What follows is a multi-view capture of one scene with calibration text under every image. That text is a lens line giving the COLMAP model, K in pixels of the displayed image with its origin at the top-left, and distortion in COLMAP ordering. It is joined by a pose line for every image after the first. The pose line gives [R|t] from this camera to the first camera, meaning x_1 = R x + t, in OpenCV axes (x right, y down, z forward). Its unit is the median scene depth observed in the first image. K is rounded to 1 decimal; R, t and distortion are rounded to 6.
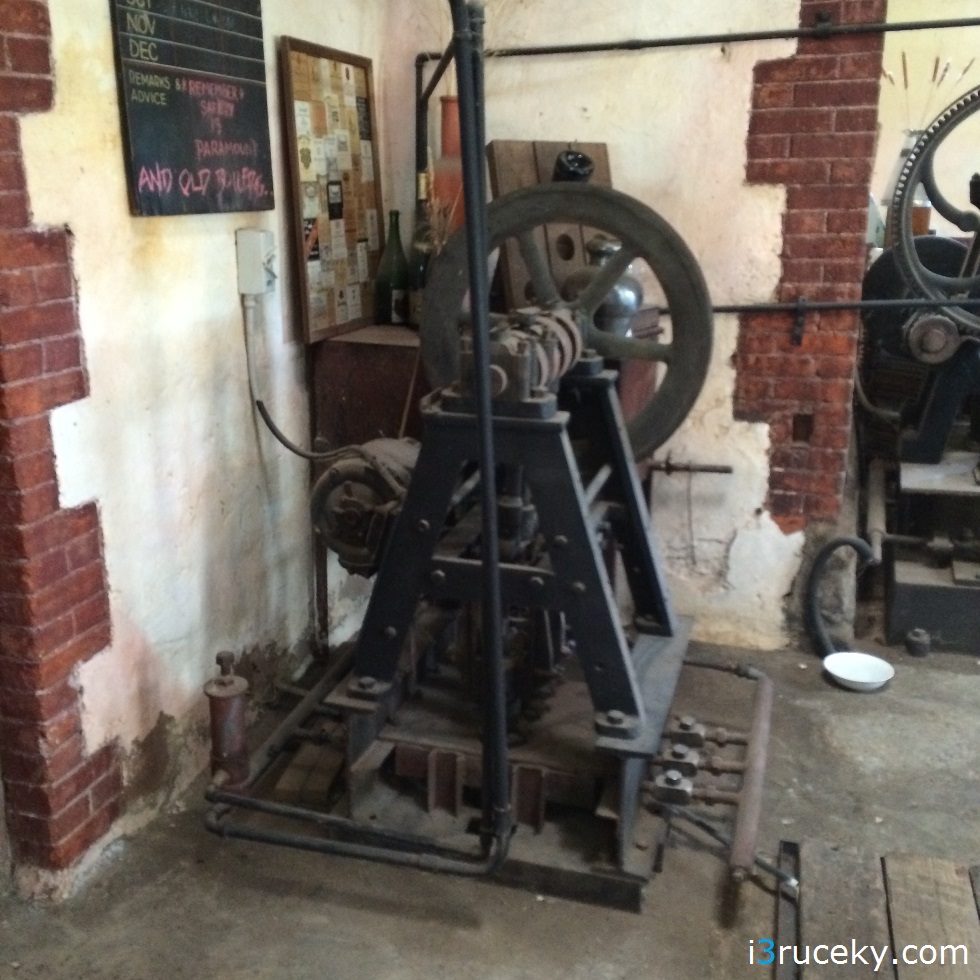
lens RADIAL K [[1080.4, 0, 490.1], [0, 1080.4, 471.8], [0, 0, 1]] dist [0.089507, -0.111201]
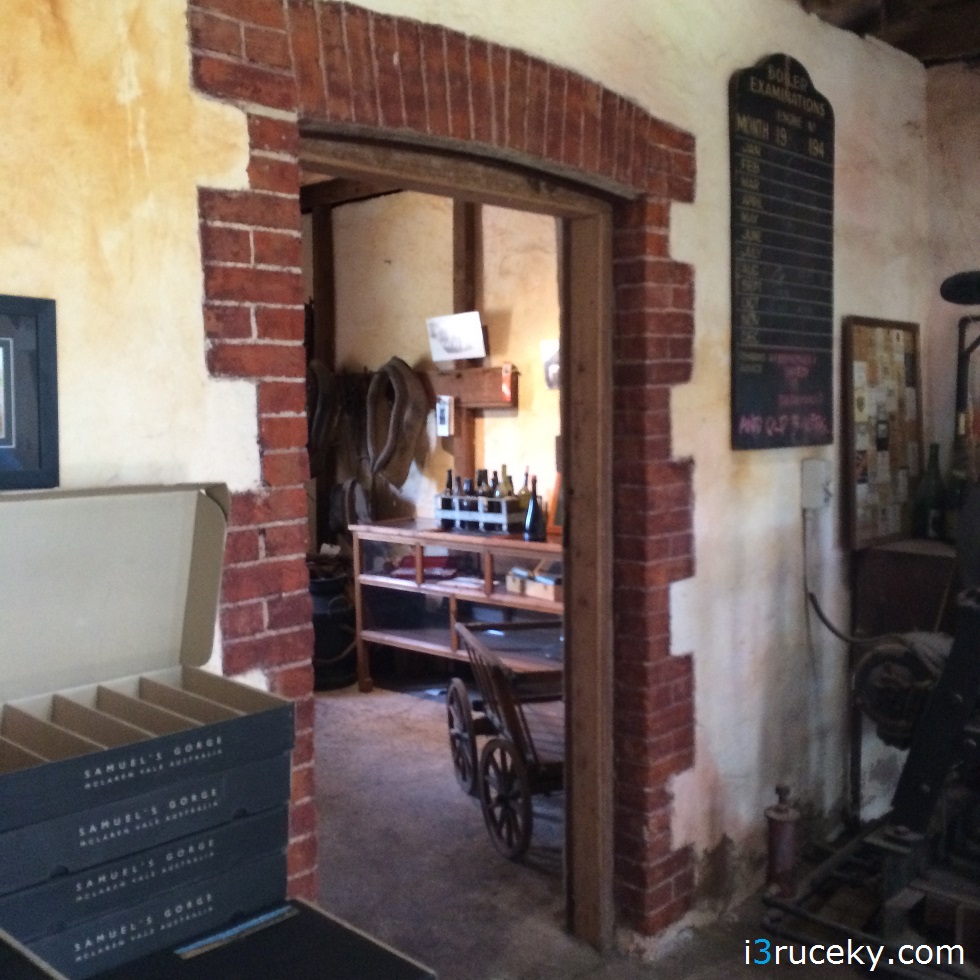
lens RADIAL K [[1080.4, 0, 490.1], [0, 1080.4, 471.8], [0, 0, 1]] dist [0.089507, -0.111201]
pose [[0.896050, 0.017094, -0.443624, 0.008670], [-0.105667, 0.978753, -0.175717, 0.062824], [0.431195, 0.204328, 0.878818, -0.313794]]
